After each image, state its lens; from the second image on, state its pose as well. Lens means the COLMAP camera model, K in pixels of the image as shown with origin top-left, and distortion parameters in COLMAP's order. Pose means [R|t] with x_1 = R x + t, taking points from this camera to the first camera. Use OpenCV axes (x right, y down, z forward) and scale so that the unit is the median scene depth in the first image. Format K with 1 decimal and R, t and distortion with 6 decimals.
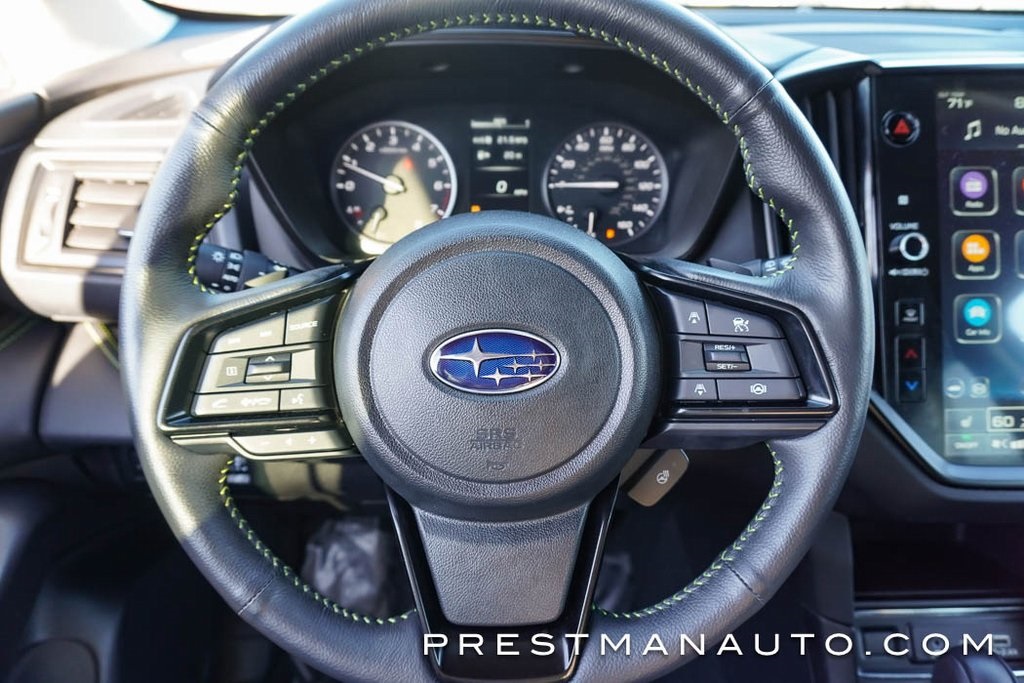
lens RADIAL K [[690.7, 0, 512.1], [0, 690.7, 338.8], [0, 0, 1]] dist [-0.033456, 0.025204]
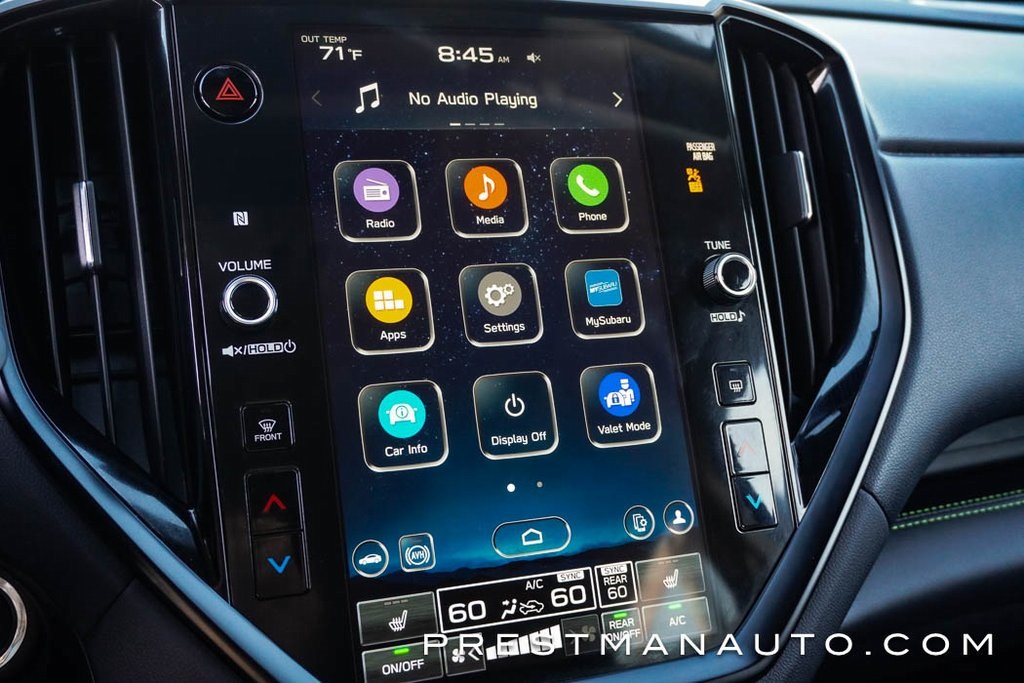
lens RADIAL K [[1100.9, 0, 511.9], [0, 1100.9, 349.7], [0, 0, 1]] dist [-0.006422, 0.000000]
pose [[0.952647, -0.062983, 0.297483, 0.418493], [0.110782, 0.982965, -0.146650, 0.040947], [-0.283179, 0.172662, 0.943397, 0.113131]]
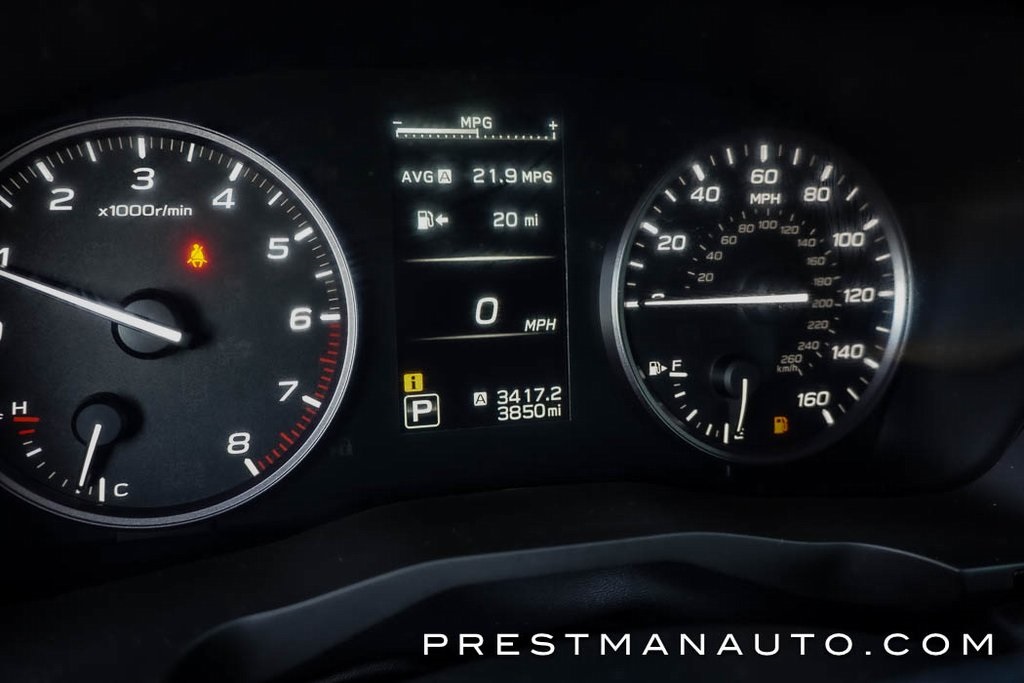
lens RADIAL K [[882.1, 0, 500.7], [0, 882.1, 349.4], [0, 0, 1]] dist [-0.008415, 0.006324]
pose [[0.969804, -0.049707, 0.238766, -0.115895], [0.074009, 0.992826, -0.093915, -0.163634], [-0.232385, 0.108750, 0.966525, 0.590821]]
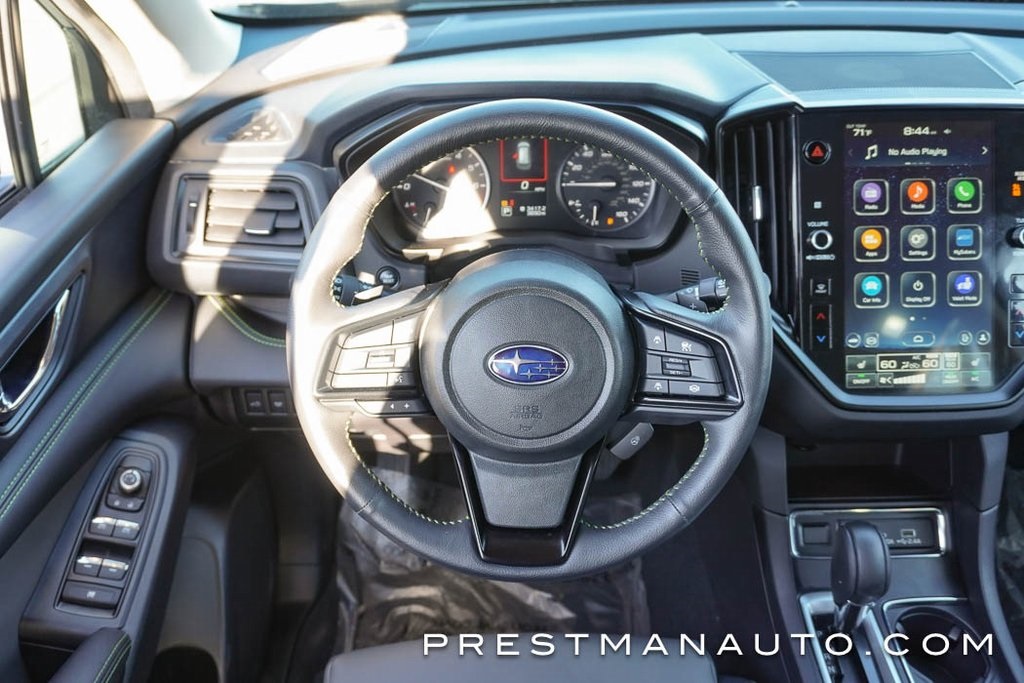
lens RADIAL K [[882.1, 0, 510.2], [0, 882.1, 337.0], [0, 0, 1]] dist [-0.008415, 0.006324]
pose [[0.999901, -0.006662, -0.012356, -0.024336], [0.007405, 0.998104, 0.061101, -0.040989], [0.011926, -0.061186, 0.998055, -0.657333]]
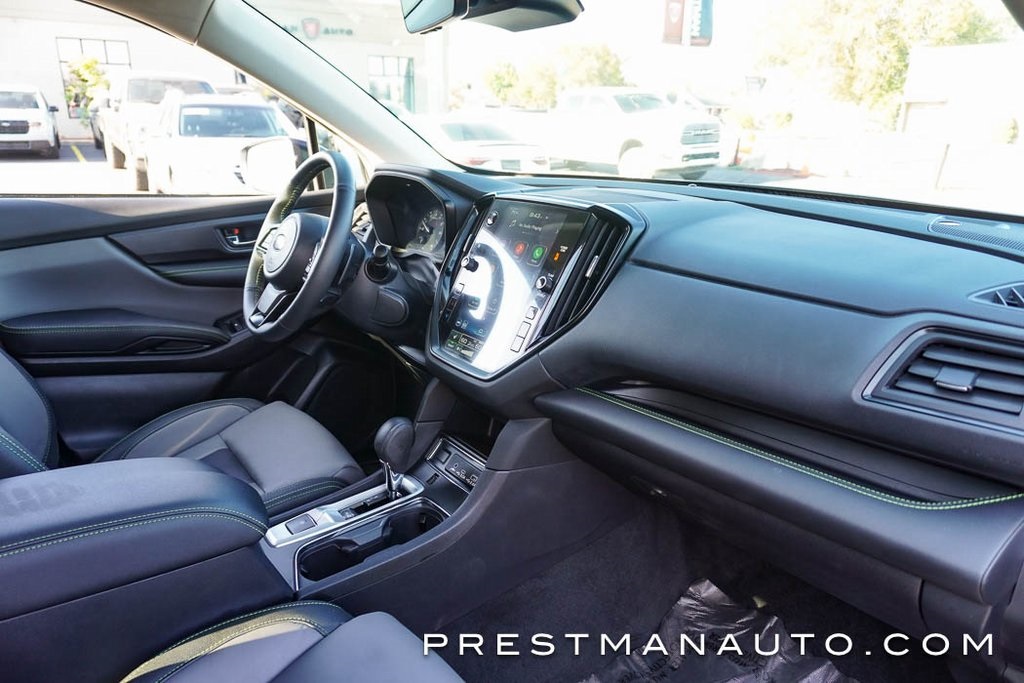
lens RADIAL K [[690.7, 0, 514.9], [0, 690.7, 343.8], [0, 0, 1]] dist [-0.033456, 0.025204]
pose [[0.572103, 0.240896, -0.784007, 2.155818], [-0.413337, 0.910315, -0.021913, 0.091486], [0.708414, 0.336595, 0.620365, -0.245990]]
